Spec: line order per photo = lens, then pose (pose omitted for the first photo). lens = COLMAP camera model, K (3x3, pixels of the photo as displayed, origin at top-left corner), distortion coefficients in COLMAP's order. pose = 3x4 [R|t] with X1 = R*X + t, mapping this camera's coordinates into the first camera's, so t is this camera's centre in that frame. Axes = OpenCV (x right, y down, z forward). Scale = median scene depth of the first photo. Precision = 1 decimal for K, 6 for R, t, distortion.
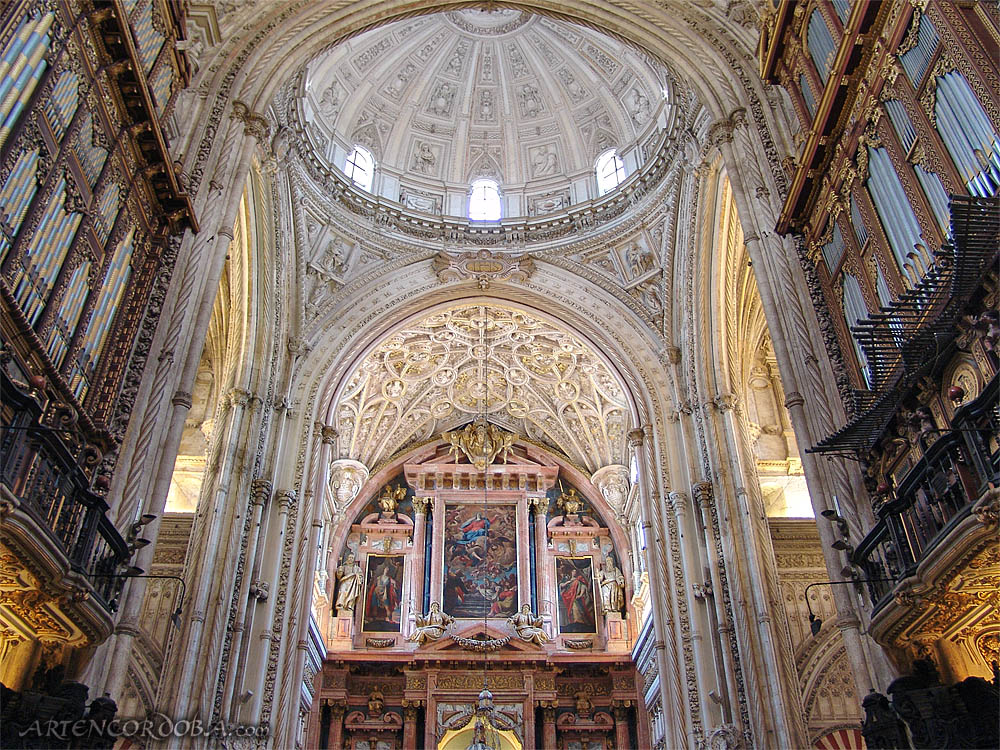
lens RADIAL K [[943.3, 0, 498.8], [0, 943.3, 376.5], [0, 0, 1]] dist [-0.060658, 0.026564]
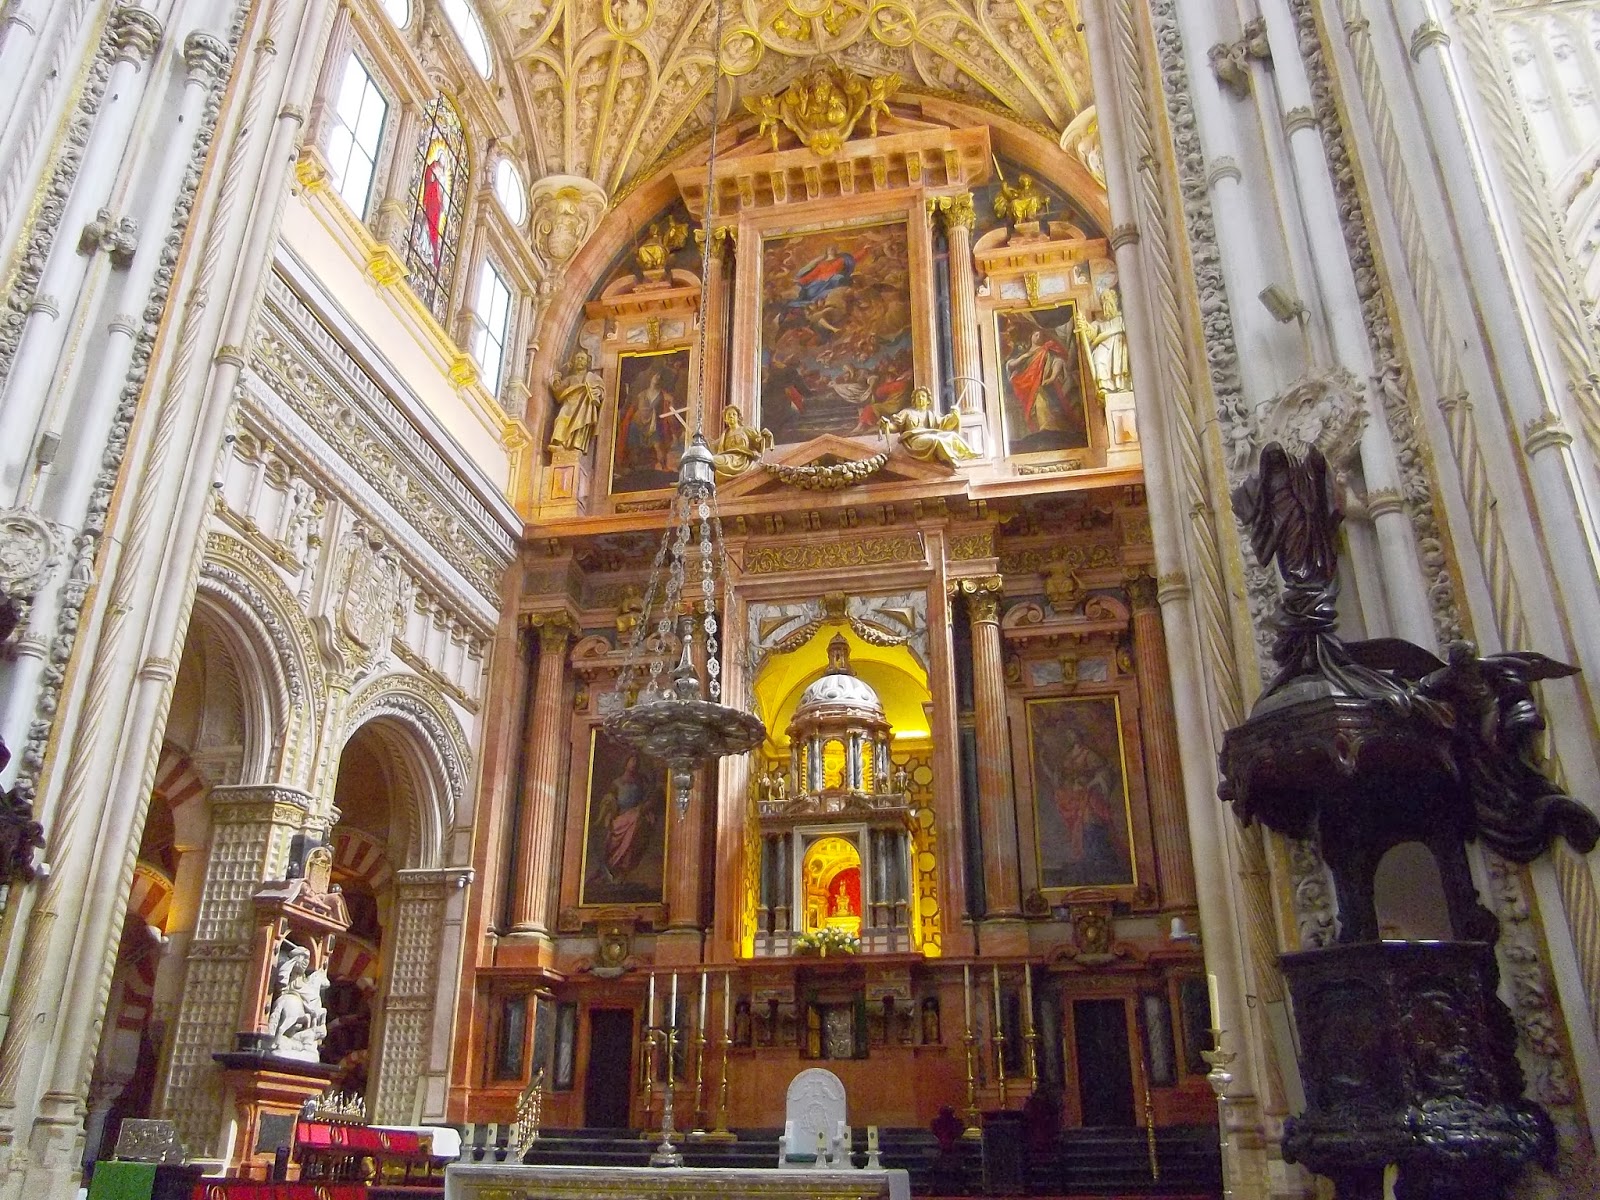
lens RADIAL K [[1312.5, 0, 803.2], [0, 1312.5, 595.4], [0, 0, 1]] dist [-0.036595, -0.000037]
pose [[0.969202, -0.088519, -0.229807, 0.105423], [0.123511, 0.982040, 0.142630, 0.227271], [0.213054, -0.166621, 0.962728, 0.324141]]
